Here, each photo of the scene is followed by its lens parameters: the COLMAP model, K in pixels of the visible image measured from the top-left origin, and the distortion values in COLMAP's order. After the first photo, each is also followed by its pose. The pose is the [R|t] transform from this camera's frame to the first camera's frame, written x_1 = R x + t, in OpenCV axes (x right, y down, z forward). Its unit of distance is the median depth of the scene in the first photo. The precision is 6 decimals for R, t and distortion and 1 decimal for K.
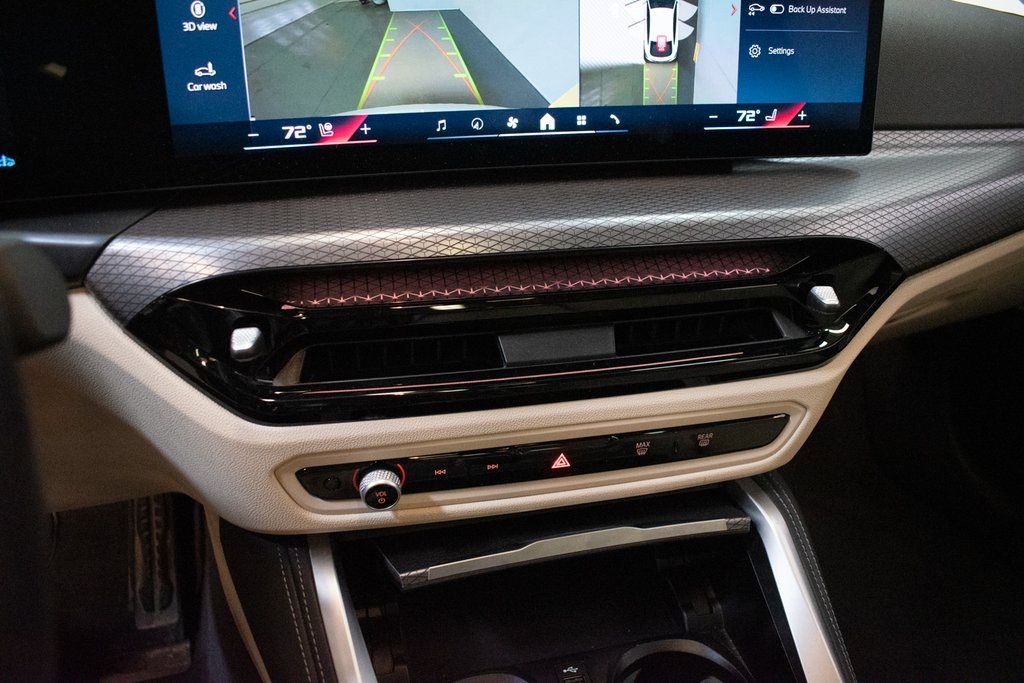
lens RADIAL K [[791.9, 0, 515.2], [0, 791.9, 340.7], [0, 0, 1]] dist [-0.089426, 0.009863]
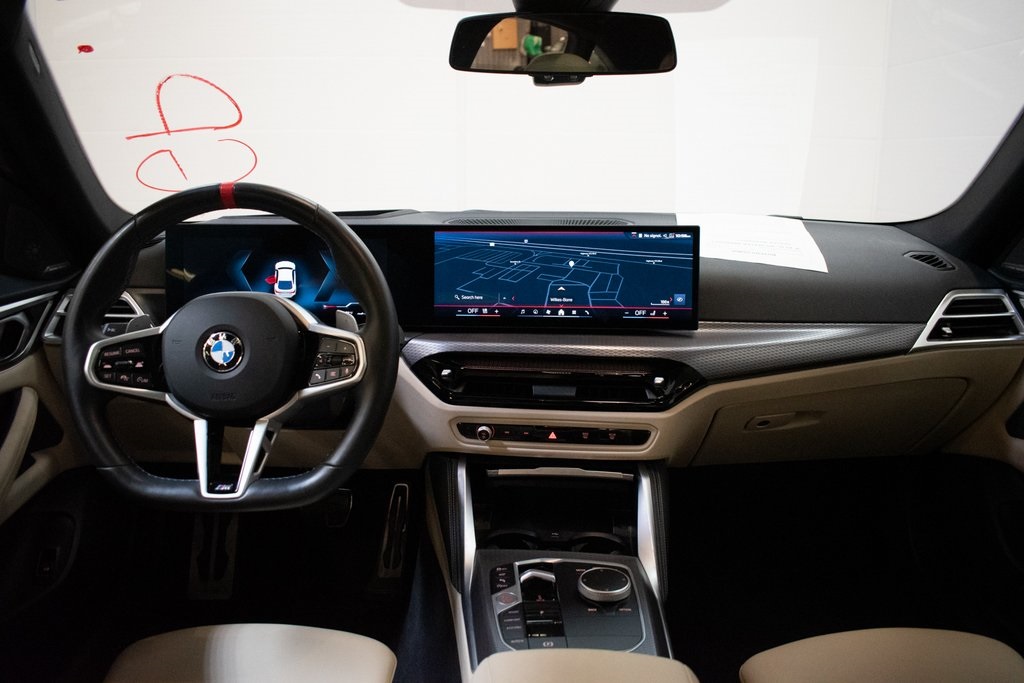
lens RADIAL K [[791.9, 0, 511.7], [0, 791.9, 343.6], [0, 0, 1]] dist [-0.089426, 0.009863]
pose [[0.946955, 0.053911, -0.316812, 0.783781], [-0.128947, 0.966730, -0.220919, 0.477451], [0.294361, 0.250052, 0.922402, -1.629543]]
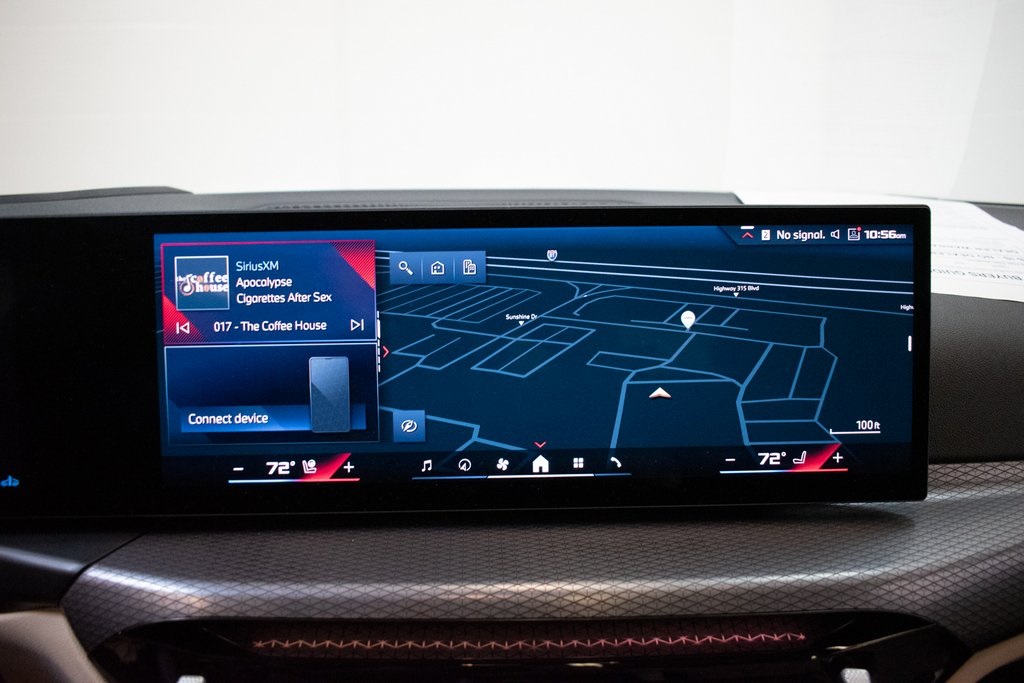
lens RADIAL K [[791.9, 0, 513.2], [0, 791.9, 338.2], [0, 0, 1]] dist [-0.089426, 0.009863]
pose [[0.979208, 0.020327, -0.201840, 0.195371], [-0.074496, 0.961482, -0.264581, -0.169050], [0.188687, 0.274116, 0.943005, 0.058792]]
